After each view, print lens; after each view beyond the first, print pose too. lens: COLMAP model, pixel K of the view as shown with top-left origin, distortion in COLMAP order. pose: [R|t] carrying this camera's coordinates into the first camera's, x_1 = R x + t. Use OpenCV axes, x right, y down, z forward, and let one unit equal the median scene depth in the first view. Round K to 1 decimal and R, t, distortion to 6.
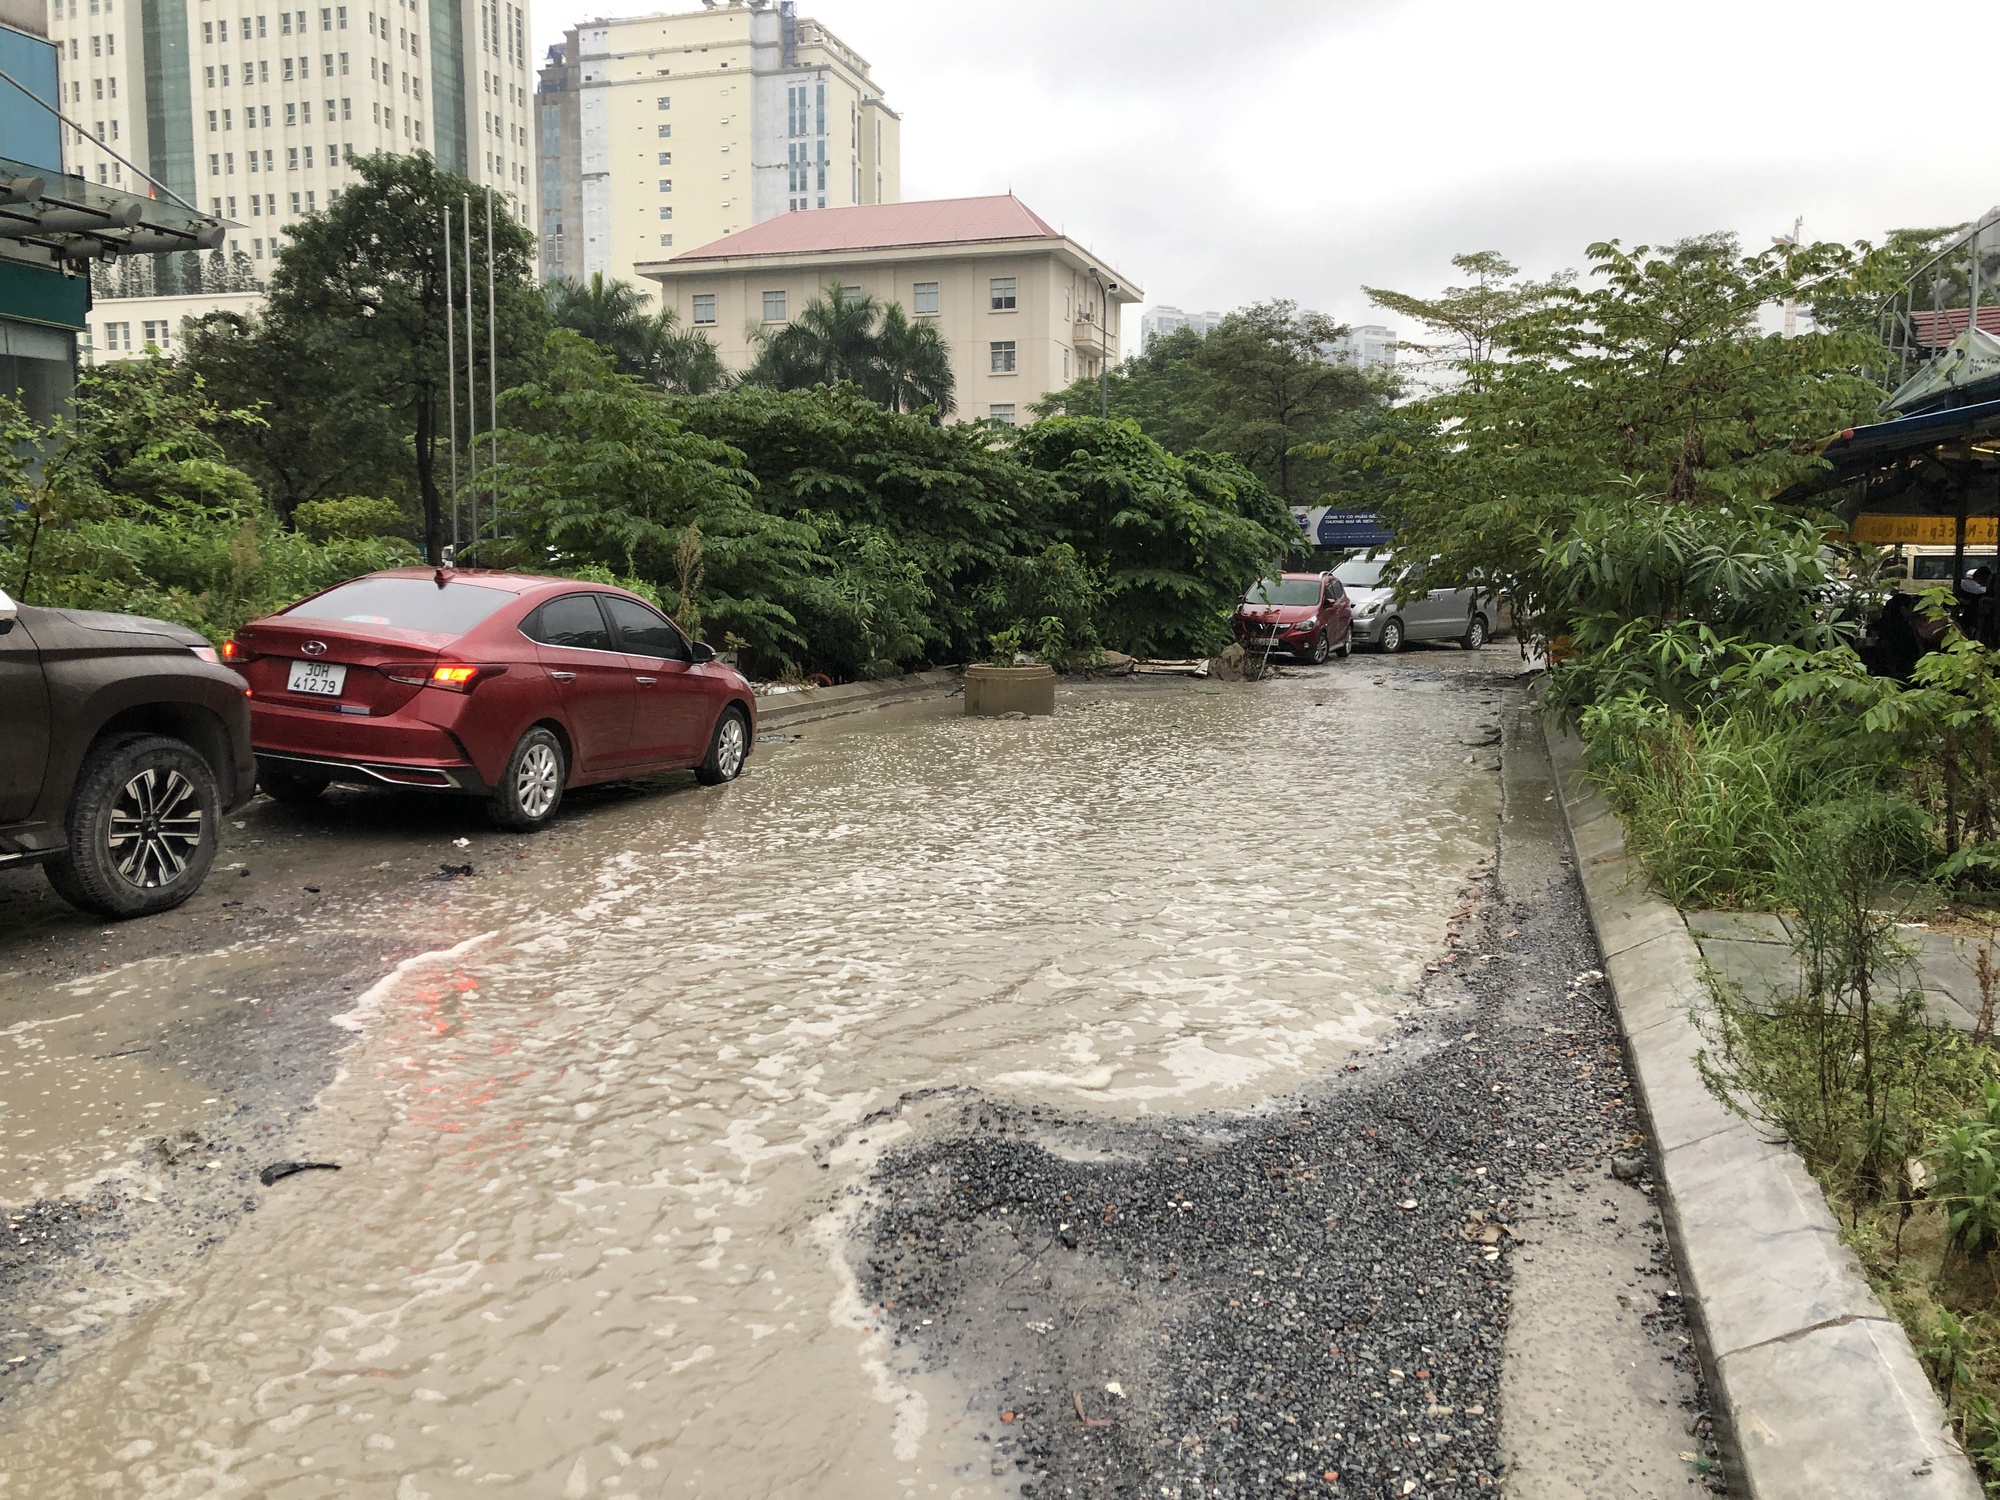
lens RADIAL K [[1621.4, 0, 993.8], [0, 1621.4, 747.1], [0, 0, 1]] dist [0.008634, 0.001646]
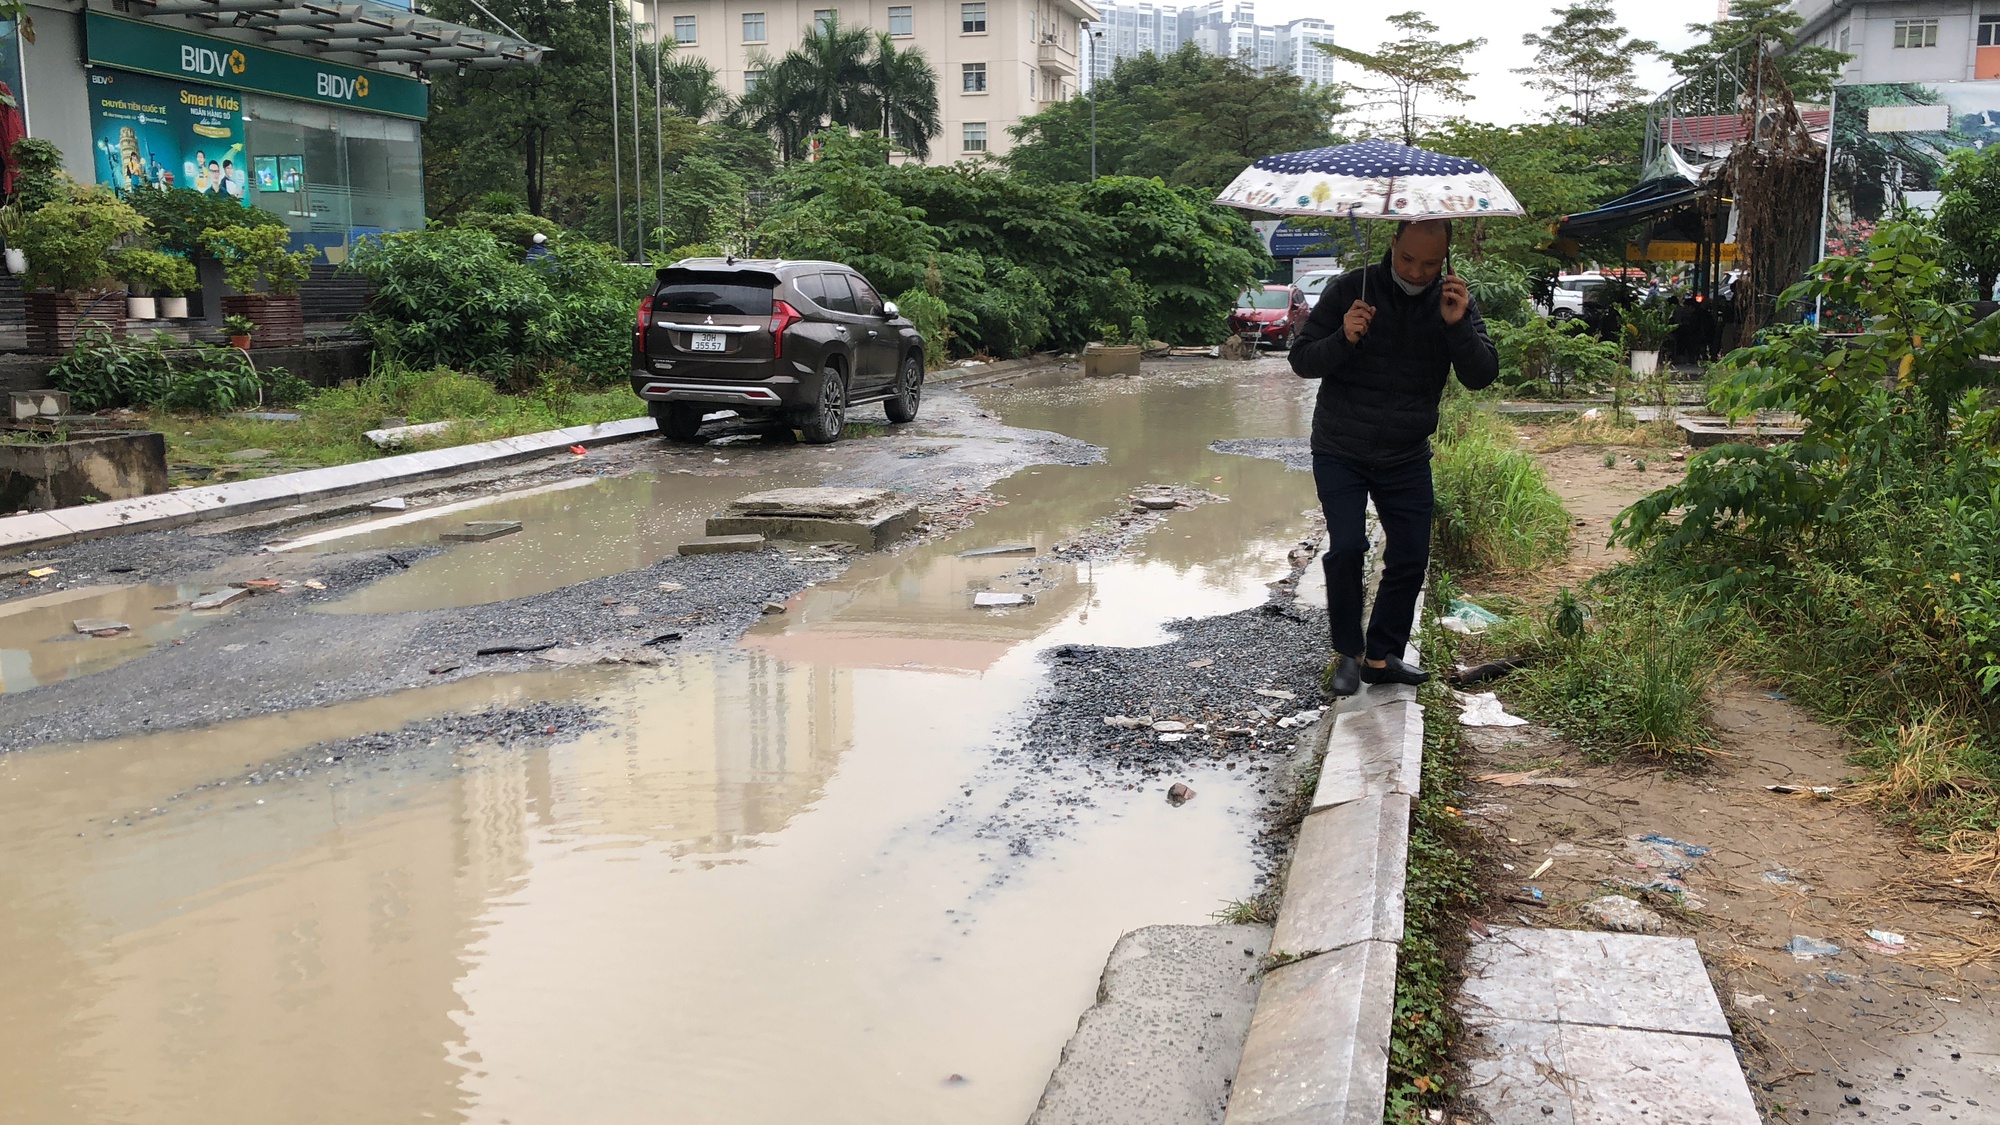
lens RADIAL K [[1855.1, 0, 1004.2], [0, 1855.1, 568.8], [0, 0, 1]] dist [0.061808, 0.000000]
pose [[0.997632, -0.018854, 0.066149, -0.168141], [0.015570, 0.998637, 0.049808, 0.058084], [-0.066998, -0.048660, 0.996566, -0.648939]]
